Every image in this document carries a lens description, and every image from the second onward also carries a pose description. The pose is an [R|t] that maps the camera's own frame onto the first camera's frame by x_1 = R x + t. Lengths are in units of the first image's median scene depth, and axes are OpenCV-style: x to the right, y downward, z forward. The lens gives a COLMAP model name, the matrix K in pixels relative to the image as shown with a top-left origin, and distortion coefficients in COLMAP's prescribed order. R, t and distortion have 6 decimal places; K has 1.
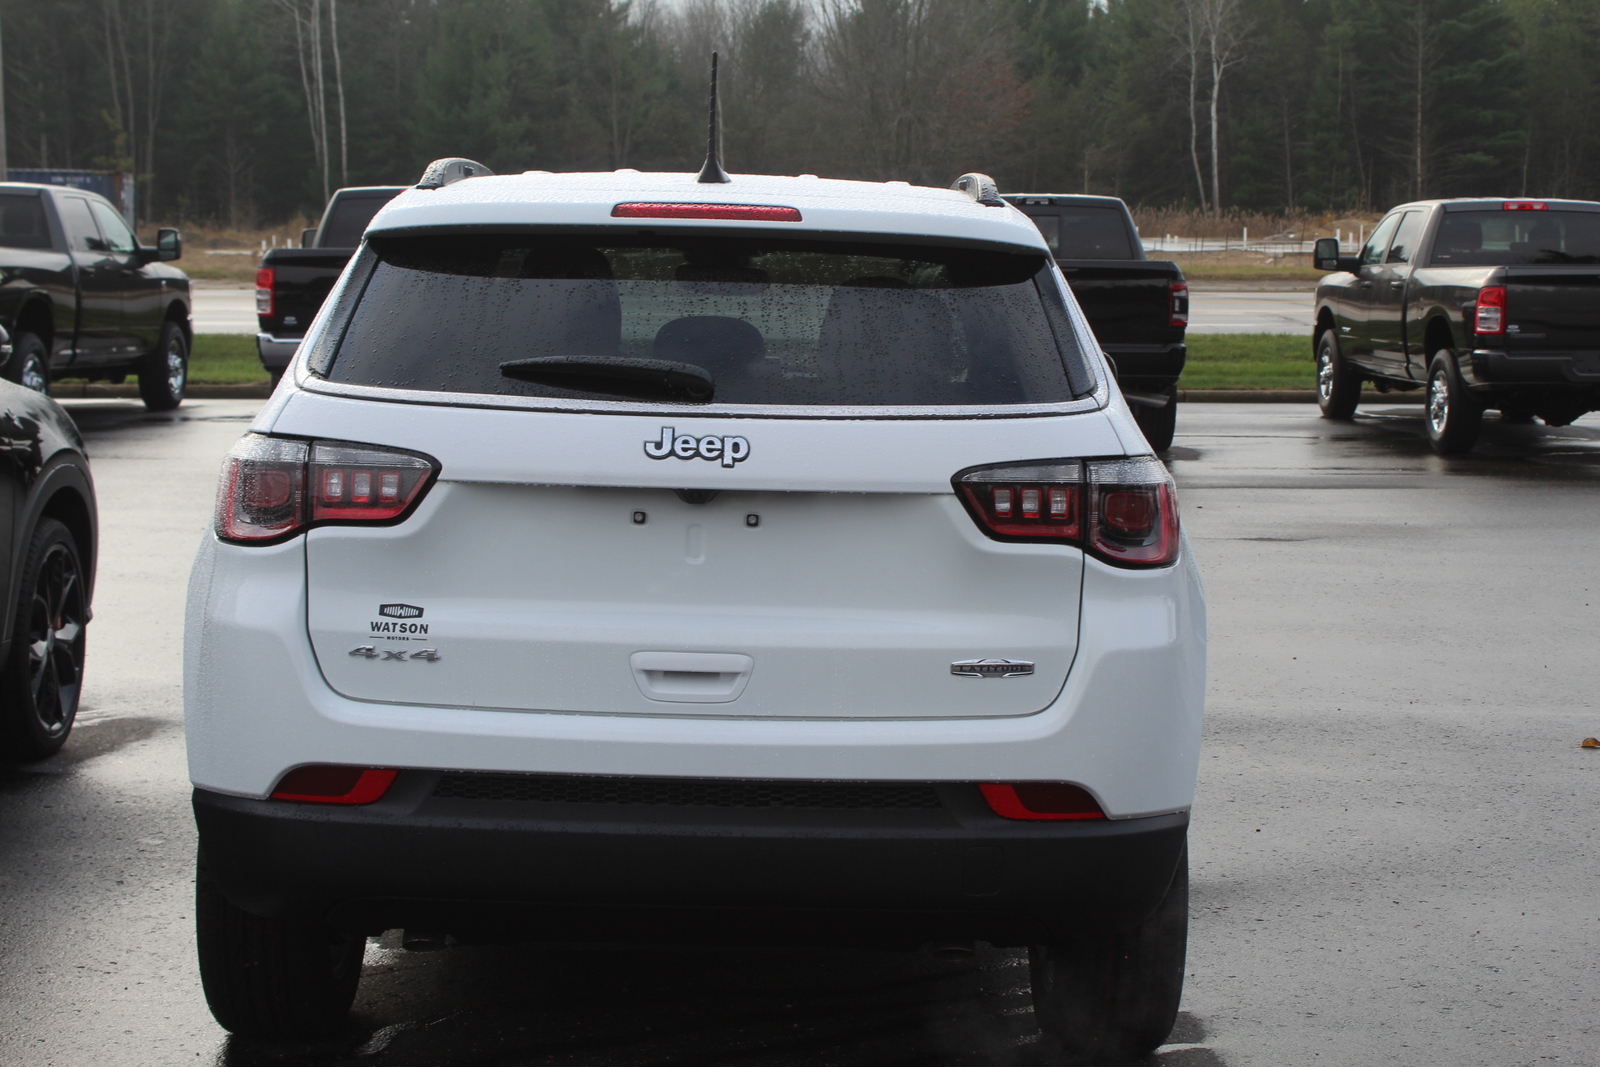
lens RADIAL K [[2643.2, 0, 791.8], [0, 2643.2, 541.3], [0, 0, 1]] dist [-0.014406, 0.000000]
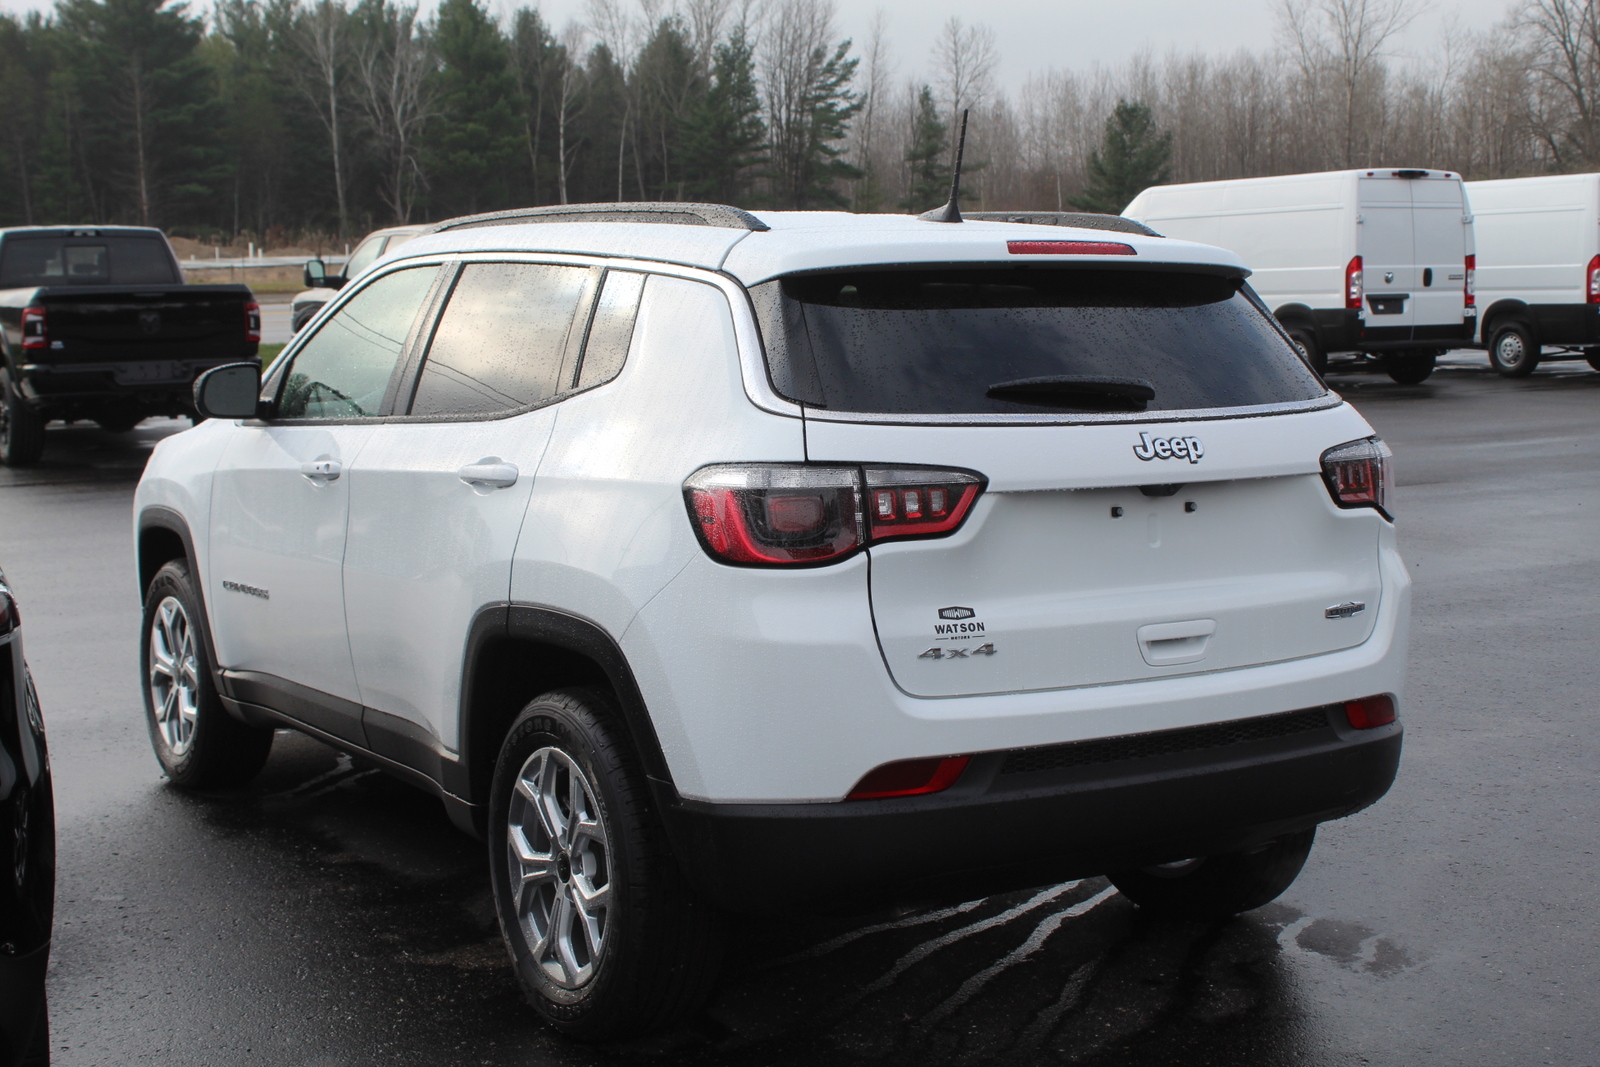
lens RADIAL K [[2270.5, 0, 806.8], [0, 2270.5, 523.3], [0, 0, 1]] dist [-0.015342, 0.000000]
pose [[0.853622, -0.083355, 0.514180, -0.681229], [0.081913, 0.996313, 0.025526, -0.040274], [-0.514412, 0.020329, 0.857302, 0.211101]]
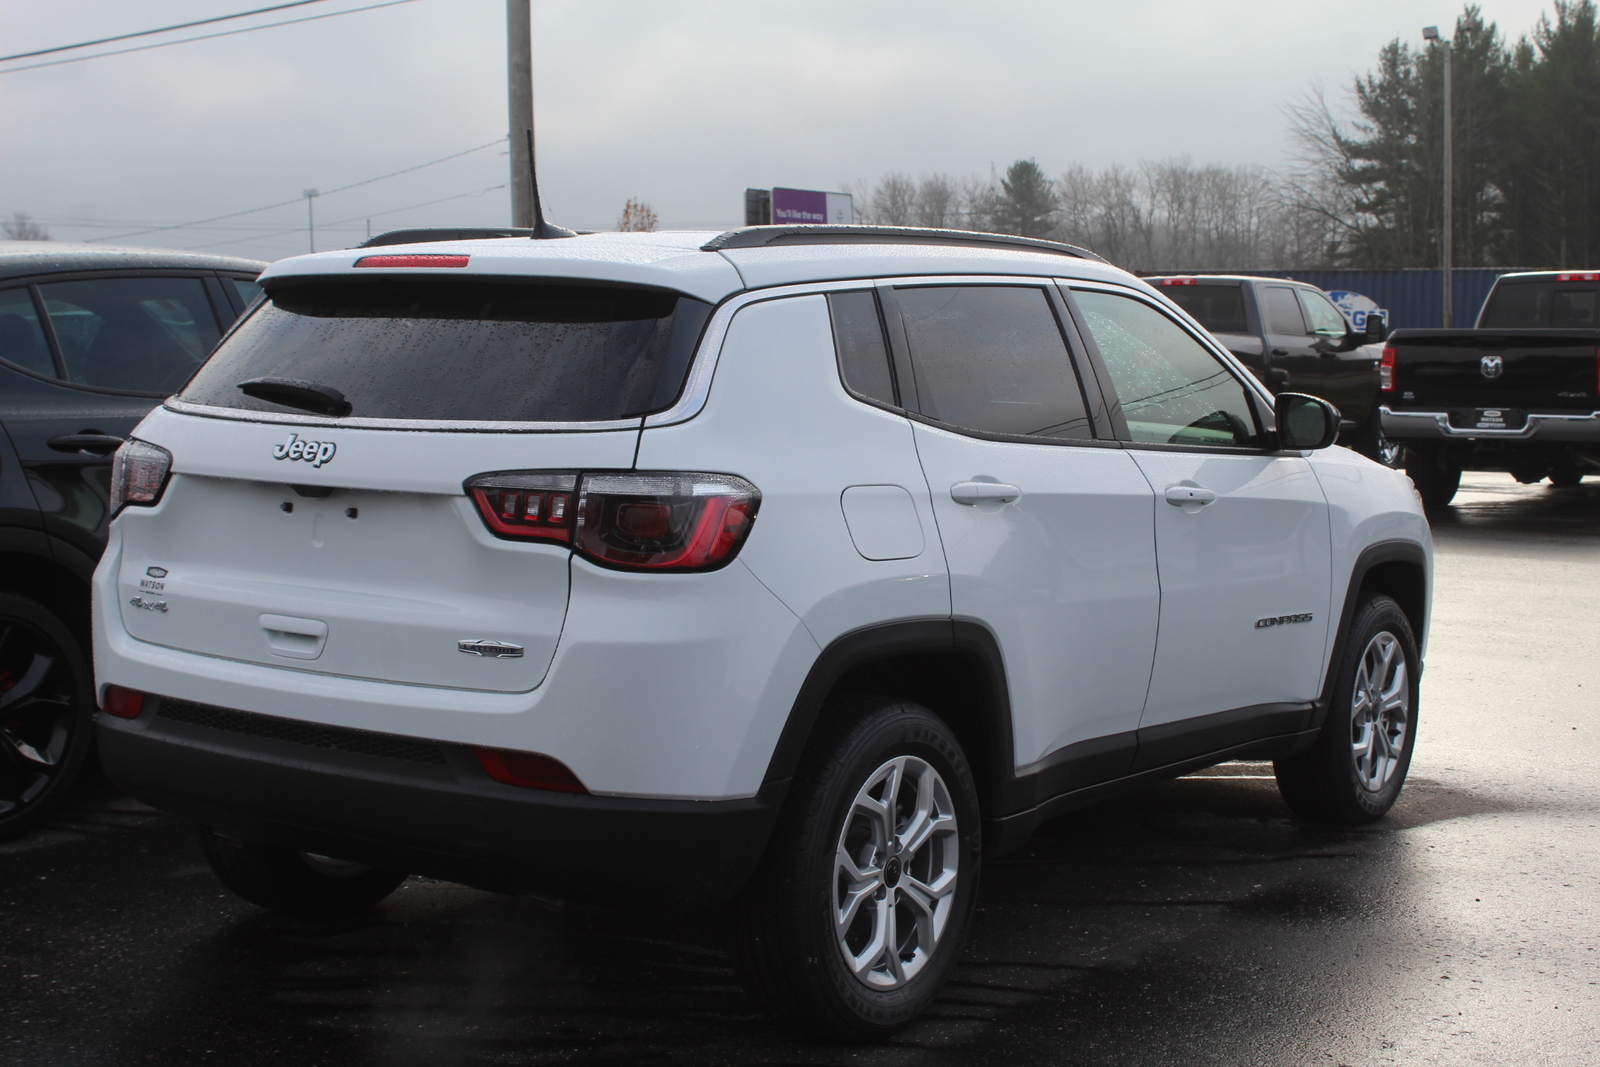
lens RADIAL K [[2396.3, 0, 804.1], [0, 2396.3, 536.6], [0, 0, 1]] dist [-0.040858, 0.000000]
pose [[0.801821, 0.042230, -0.596071, 0.797738], [-0.060506, 0.998111, -0.010678, 0.002080], [0.594493, 0.044628, 0.802861, 0.240359]]
